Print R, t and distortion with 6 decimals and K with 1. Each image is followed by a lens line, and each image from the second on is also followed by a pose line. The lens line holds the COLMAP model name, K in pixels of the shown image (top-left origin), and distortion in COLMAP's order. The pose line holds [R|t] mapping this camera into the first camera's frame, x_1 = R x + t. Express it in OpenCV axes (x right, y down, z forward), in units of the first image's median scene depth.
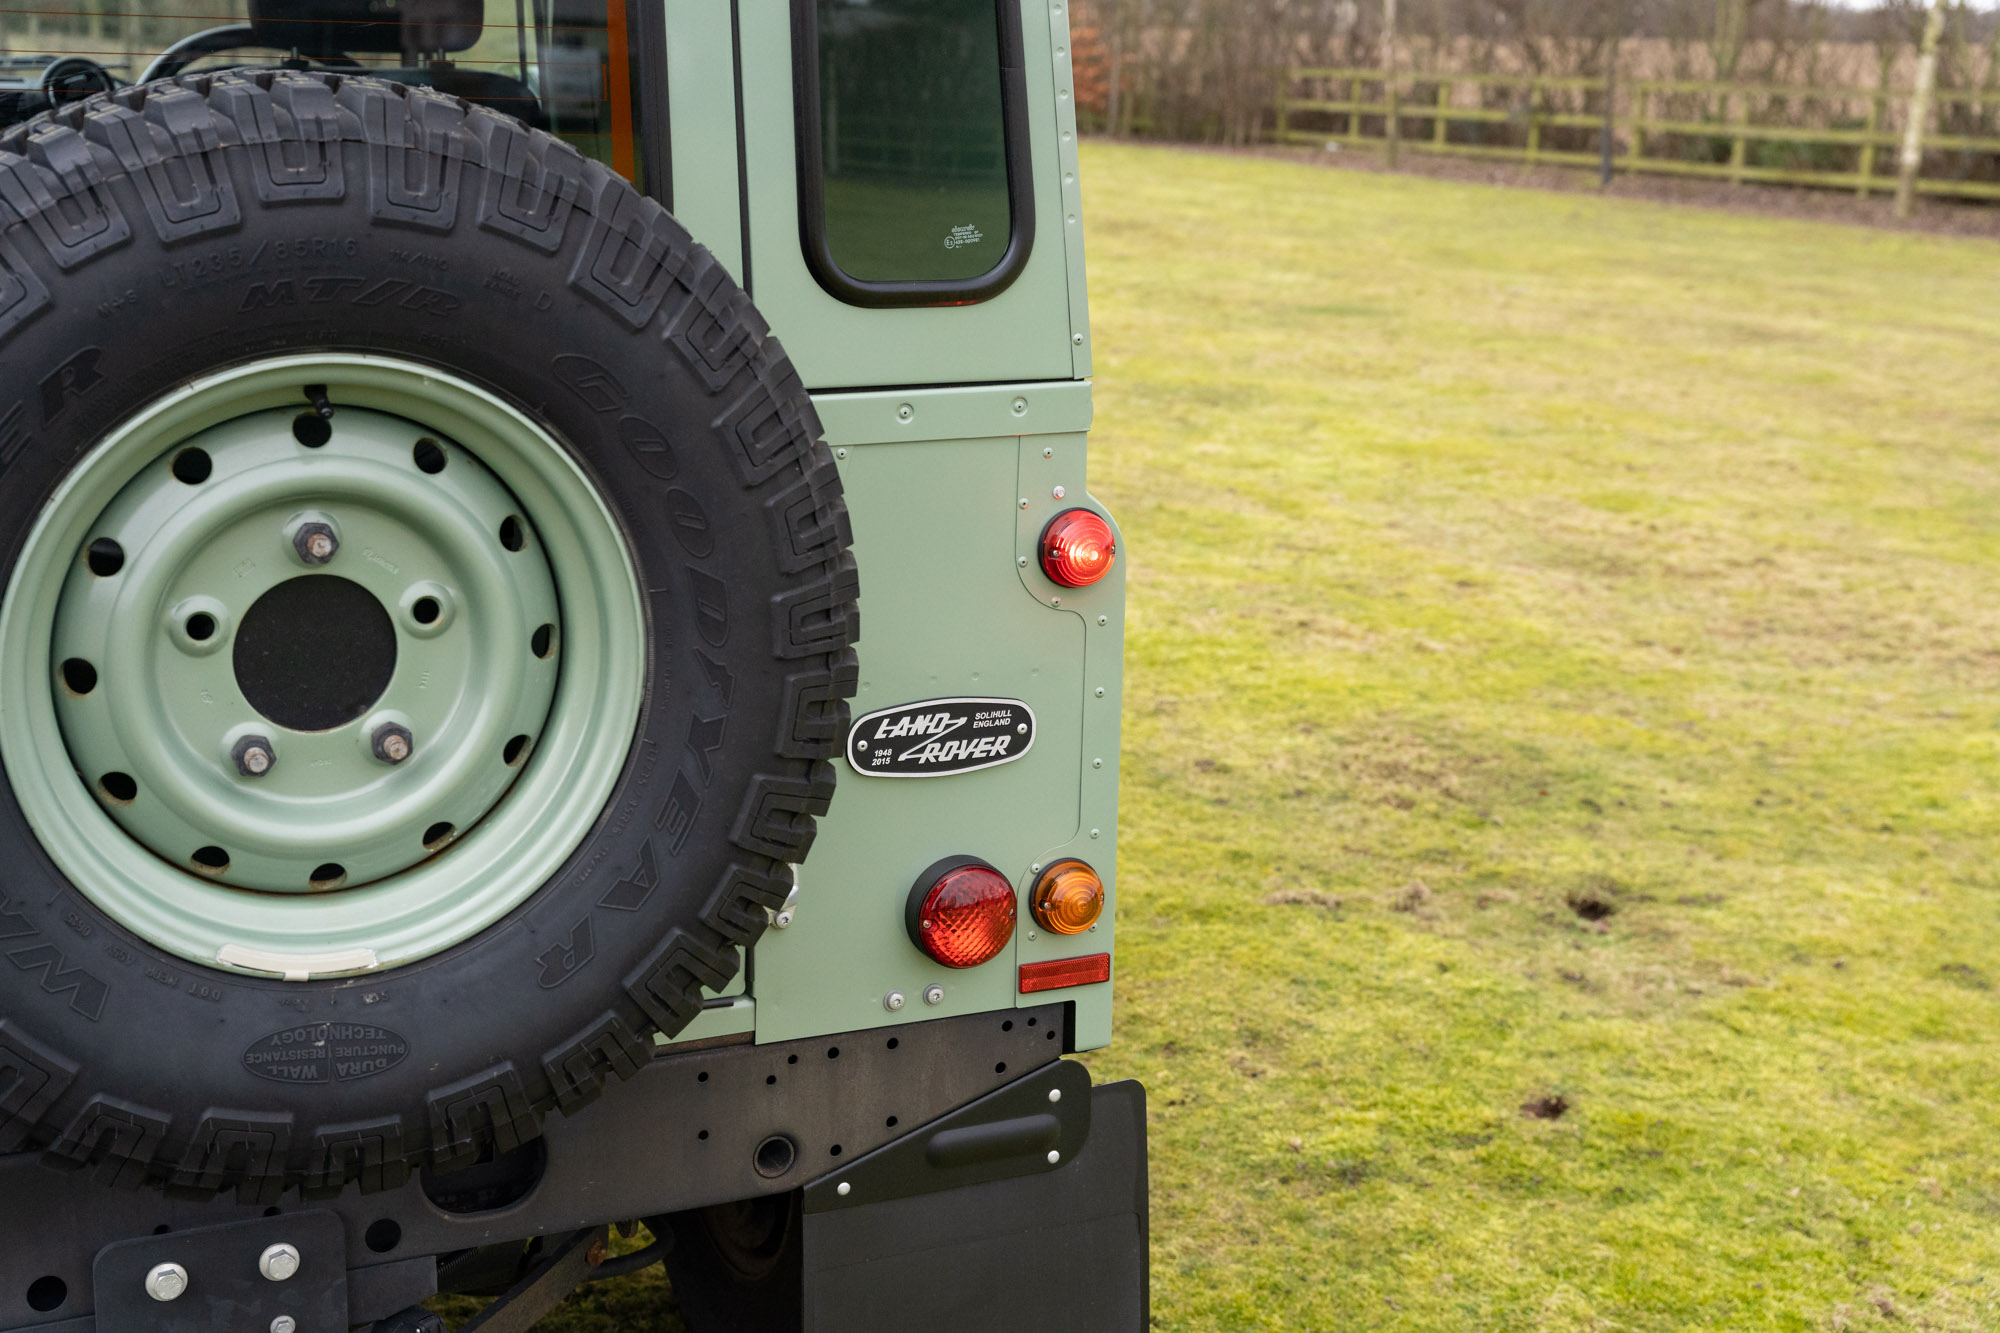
lens RADIAL K [[2633.1, 0, 1002.2], [0, 2633.1, 669.3], [0, 0, 1]] dist [0.016131, 0.000000]
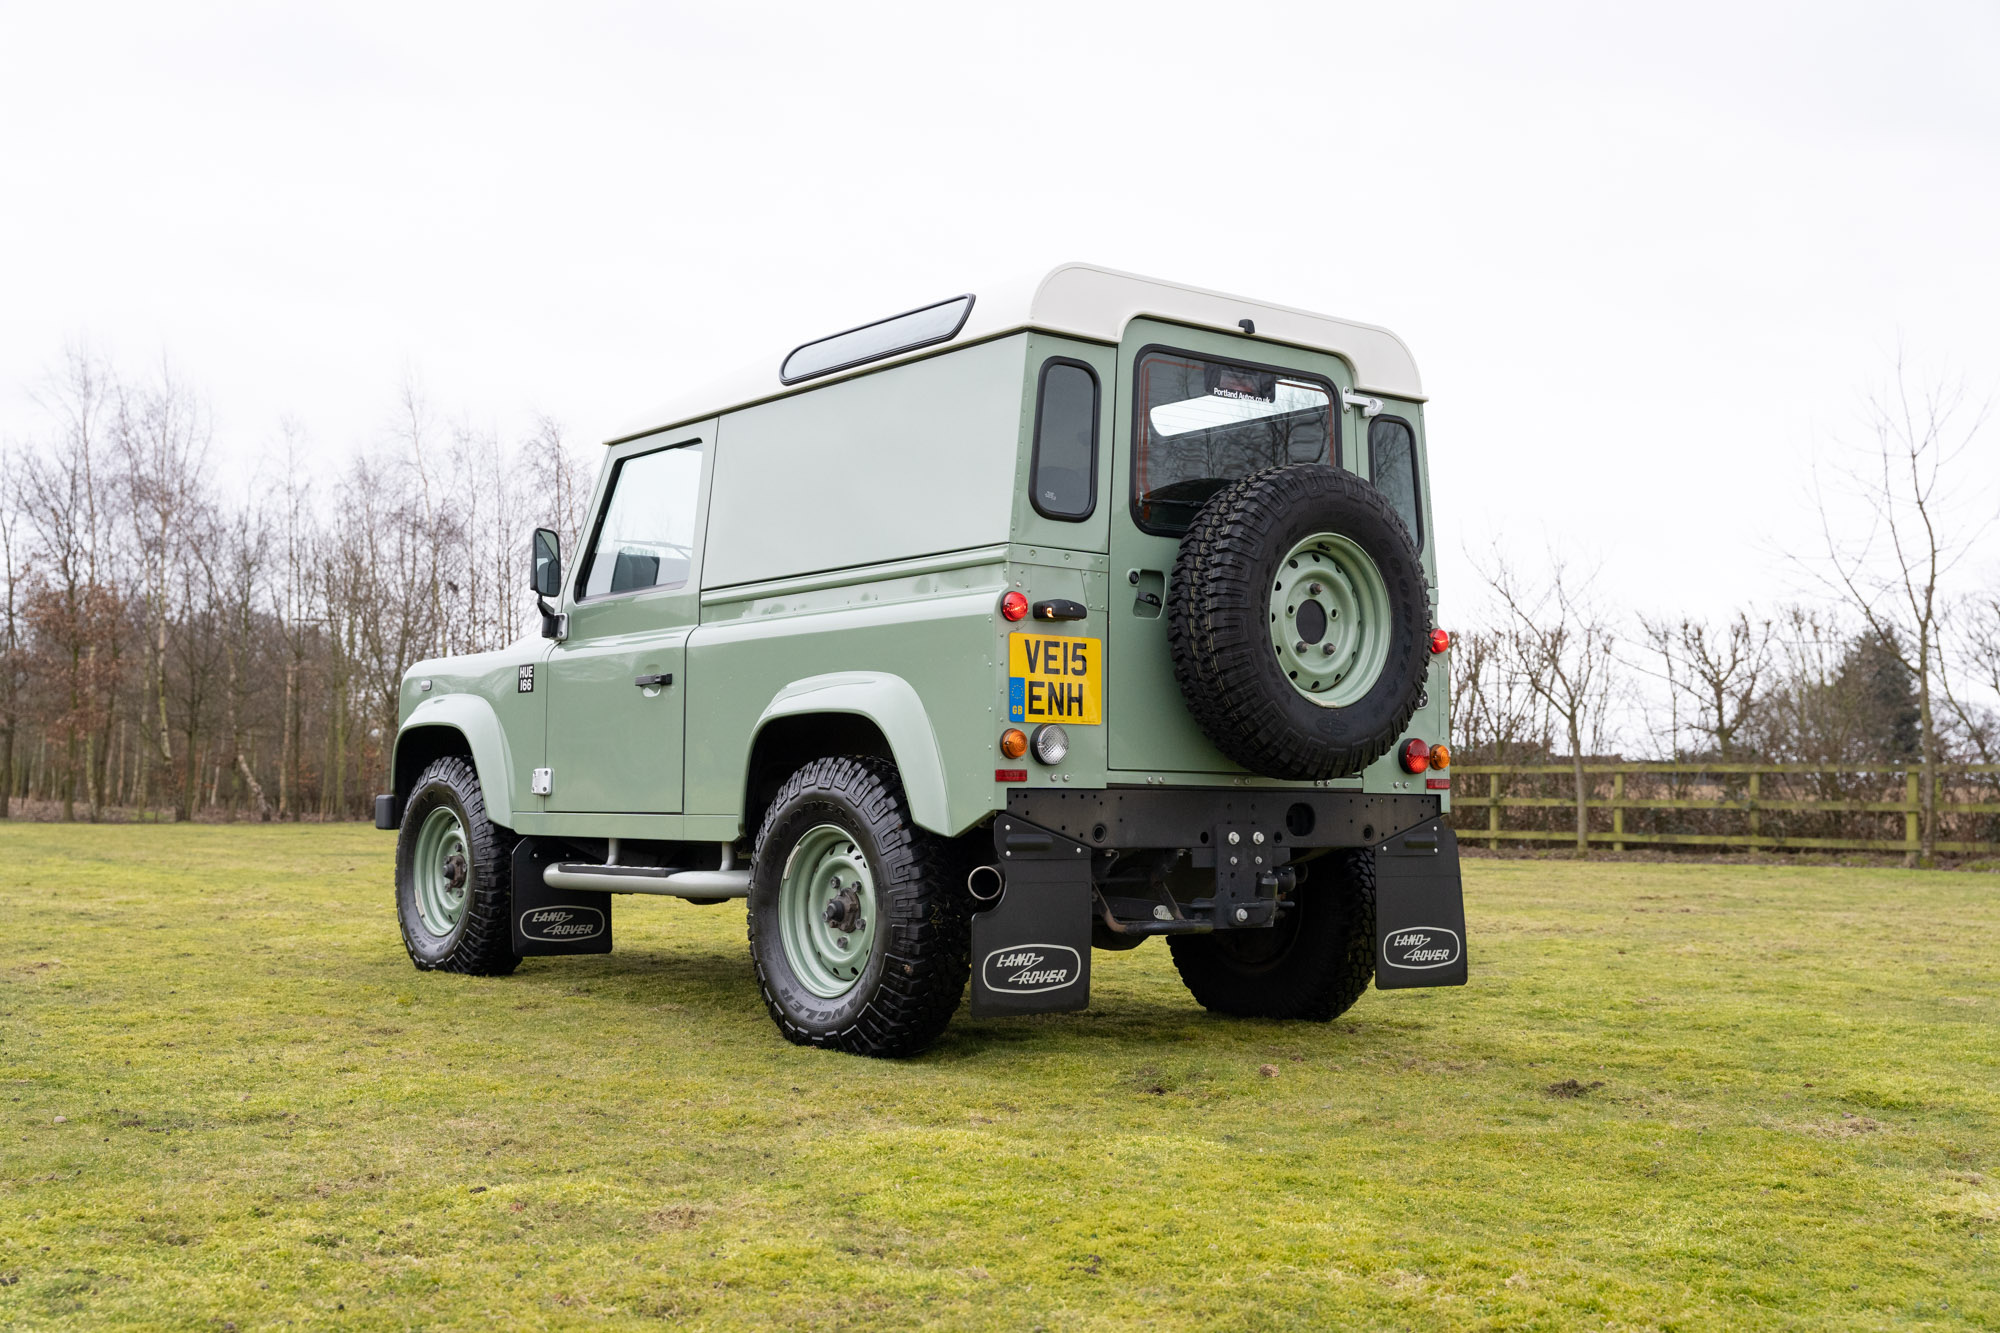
lens RADIAL K [[2150.7, 0, 989.9], [0, 2150.7, 654.3], [0, 0, 1]] dist [-0.001089, 0.000000]
pose [[0.975925, -0.001441, 0.218103, -1.270528], [0.066050, 0.954976, -0.289237, 0.816789], [-0.207866, 0.296679, 0.932080, -1.547833]]
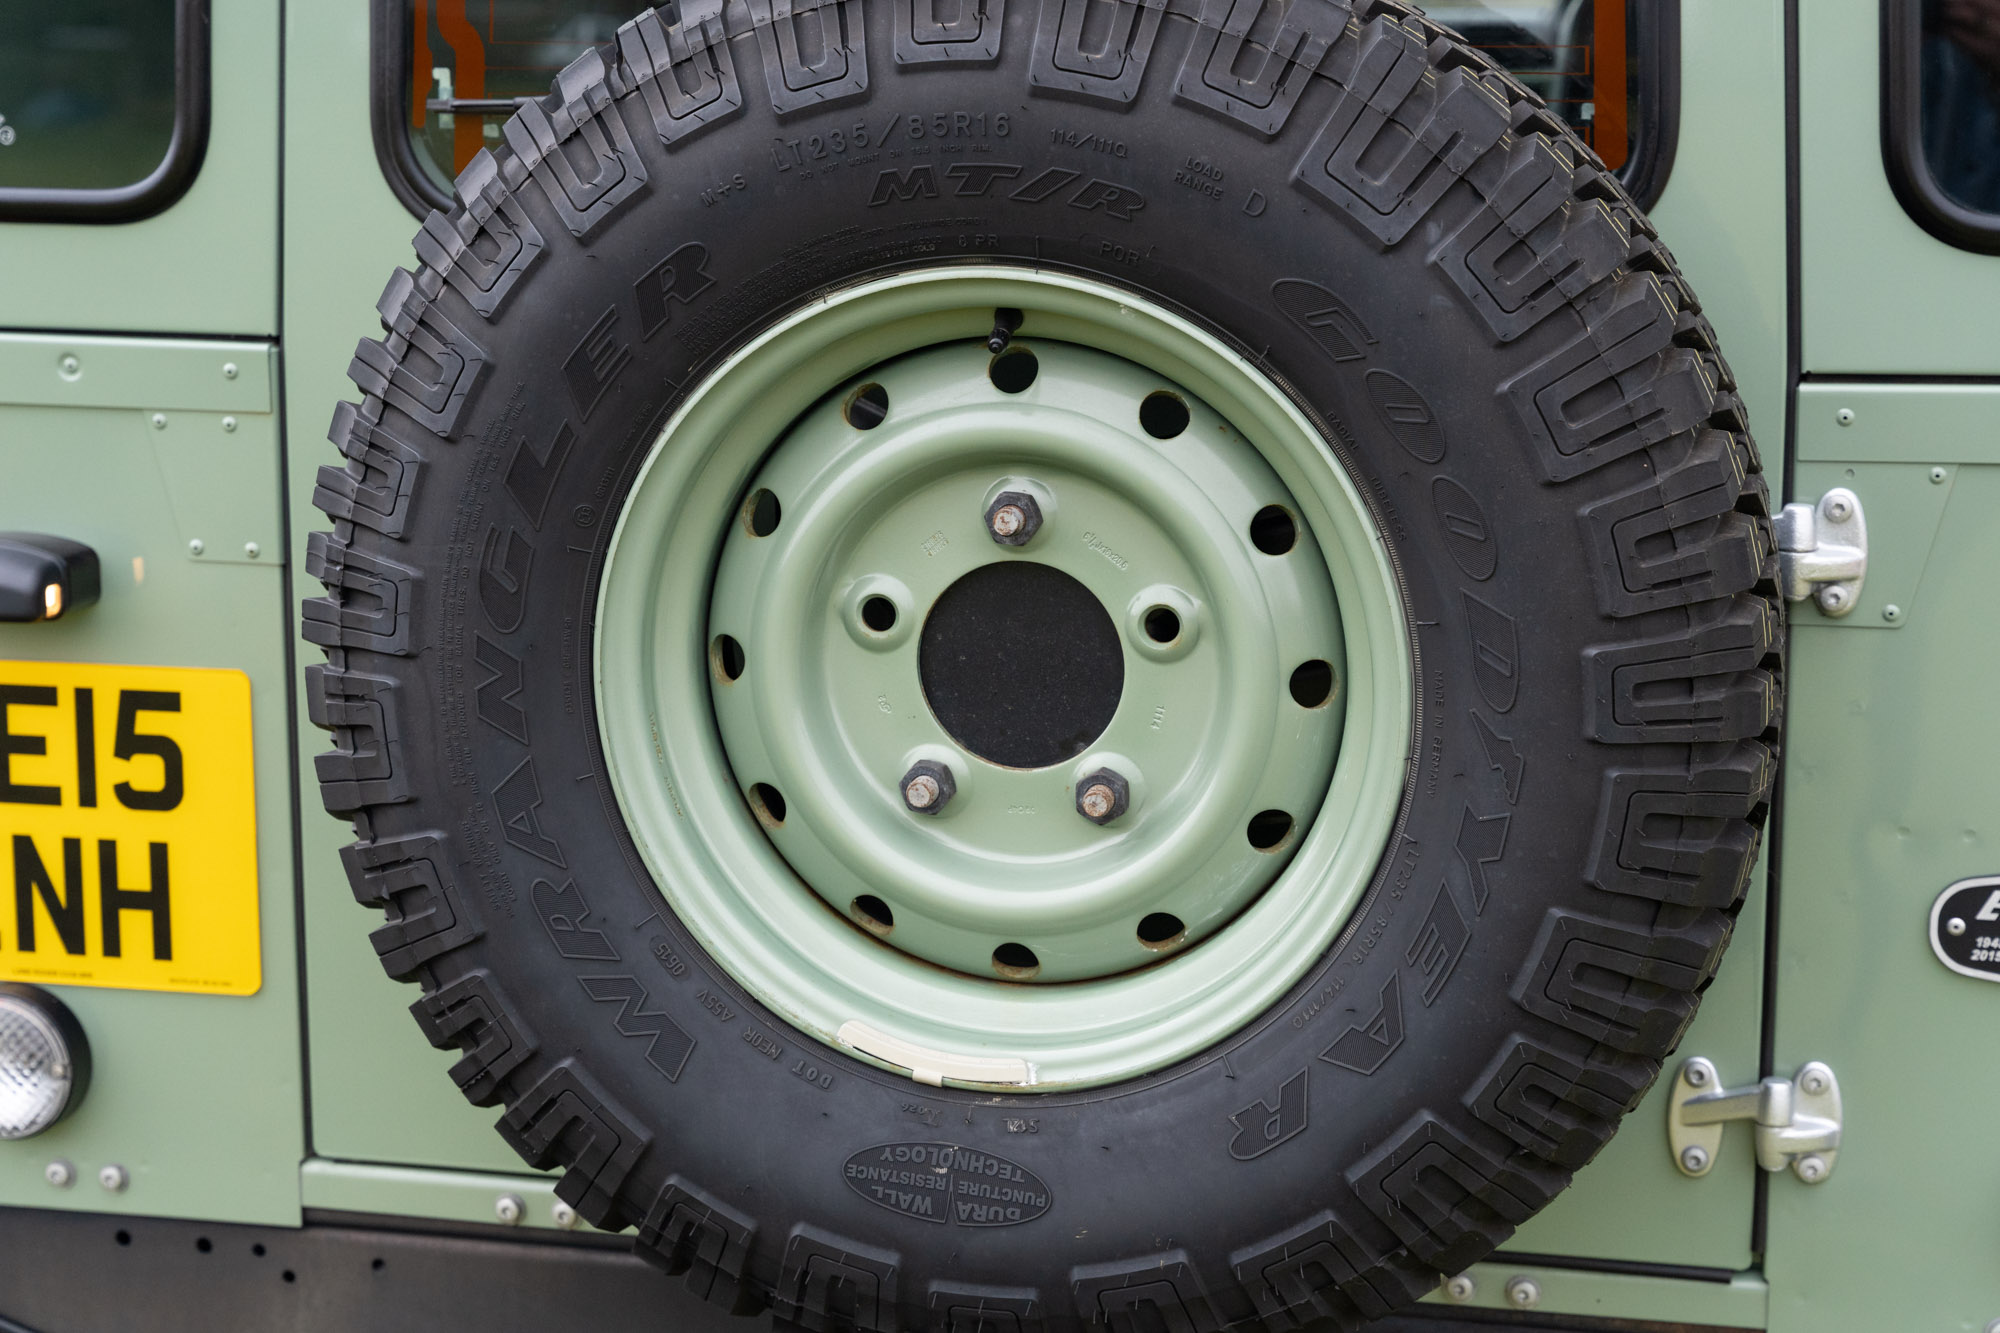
lens RADIAL K [[3560.6, 0, 1001.2], [0, 3560.6, 662.5], [0, 0, 1]] dist [0.058396, 0.000000]
pose [[0.775610, 0.090684, -0.624665, 0.366187], [-0.127722, 0.991702, -0.014617, 0.008642], [0.618156, 0.091121, 0.780756, 0.183208]]
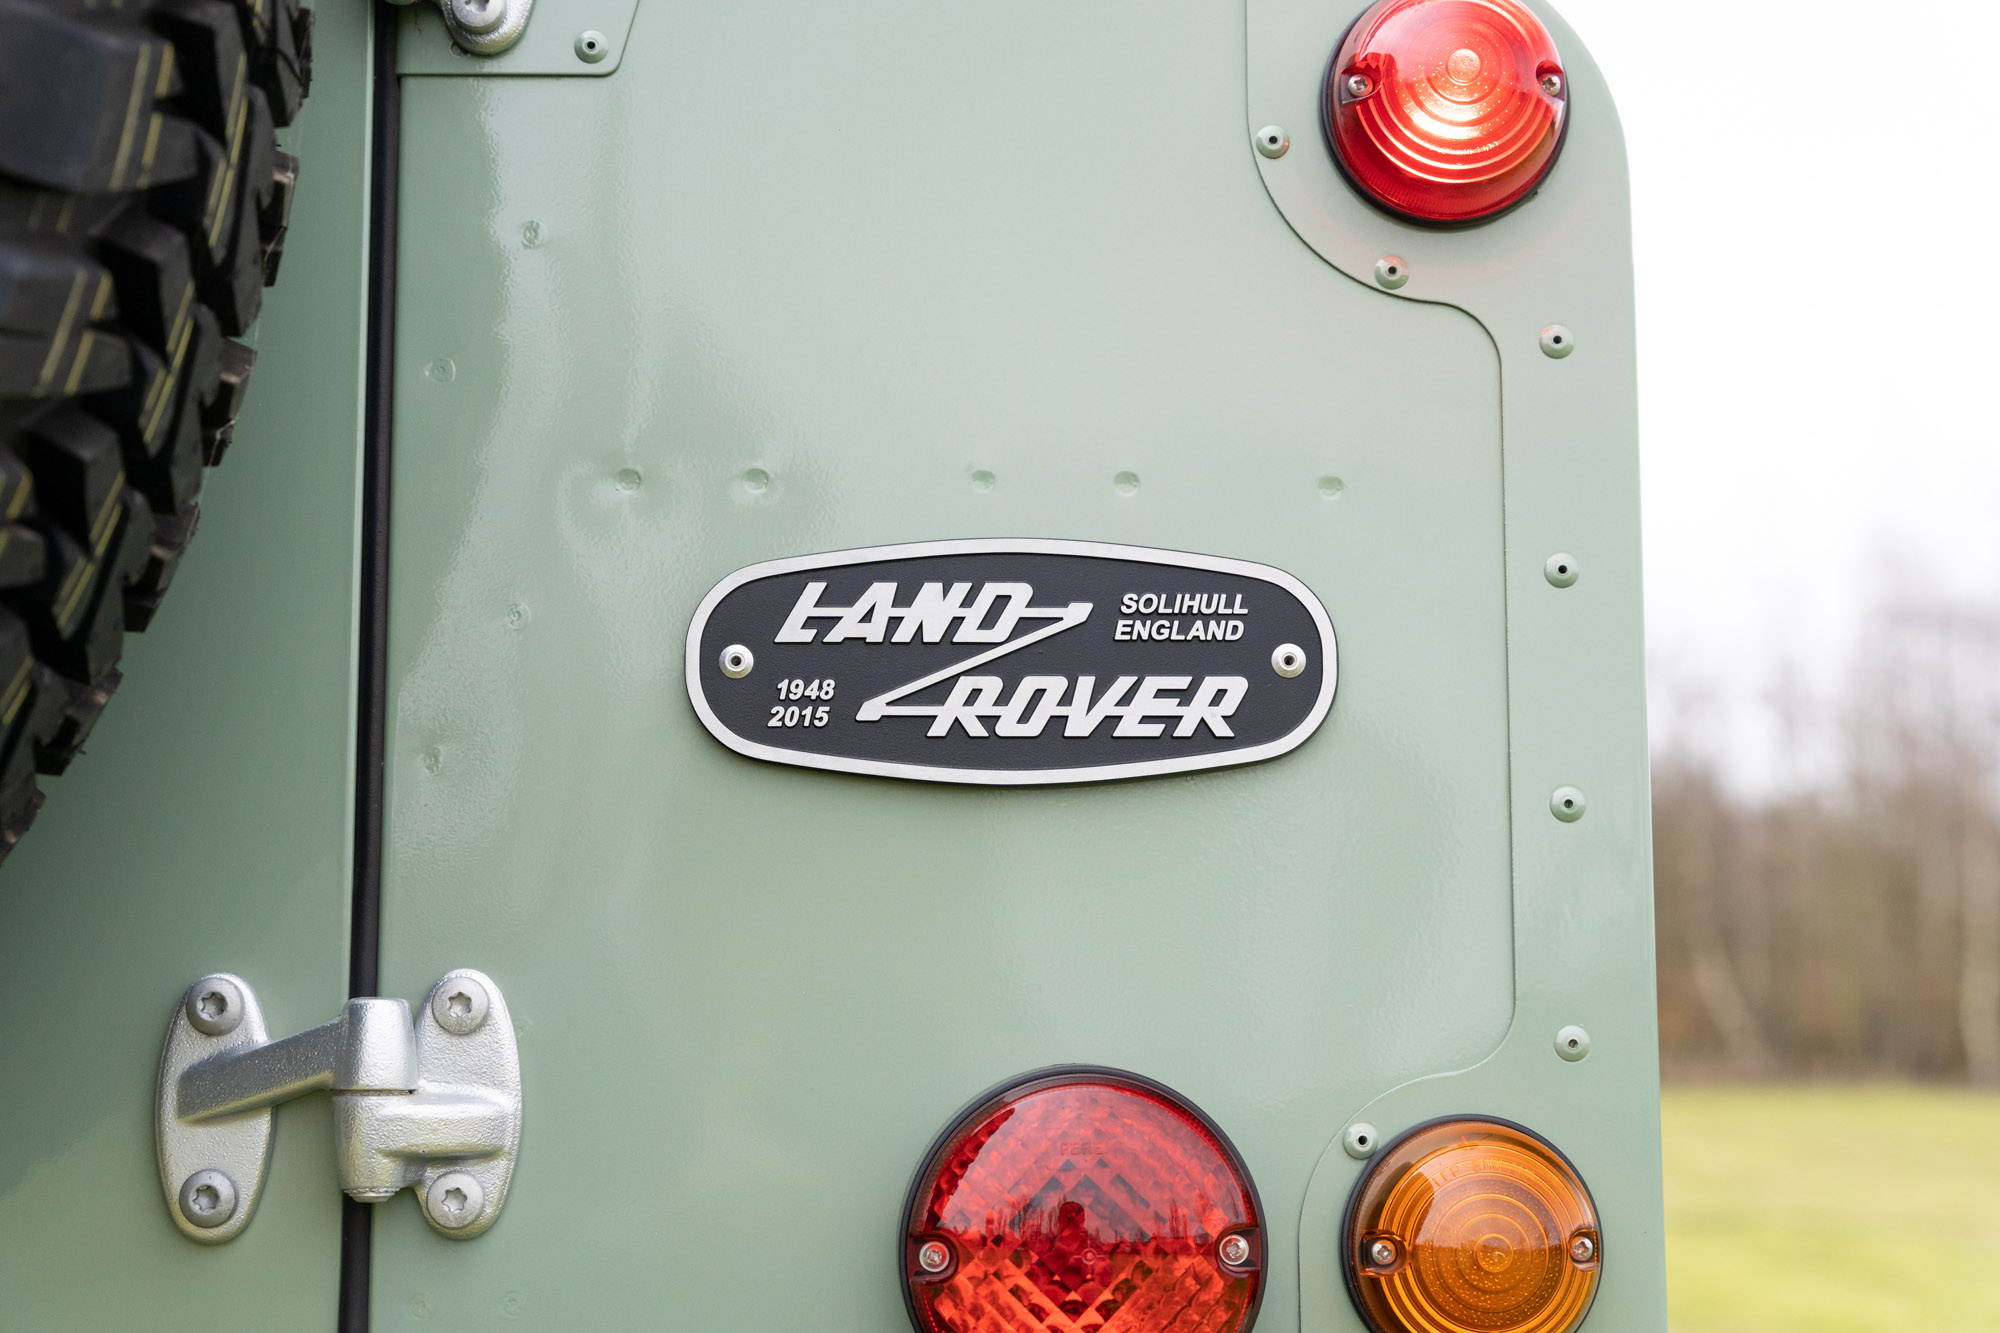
lens RADIAL K [[2933.3, 0, 1001.6], [0, 2933.3, 661.7], [0, 0, 1]] dist [0.026008, 0.000000]
pose [[0.910755, -0.076448, -0.405809, 0.143950], [-0.073392, 0.937103, -0.341250, 0.175873], [0.406373, 0.340578, 0.847861, 0.833908]]
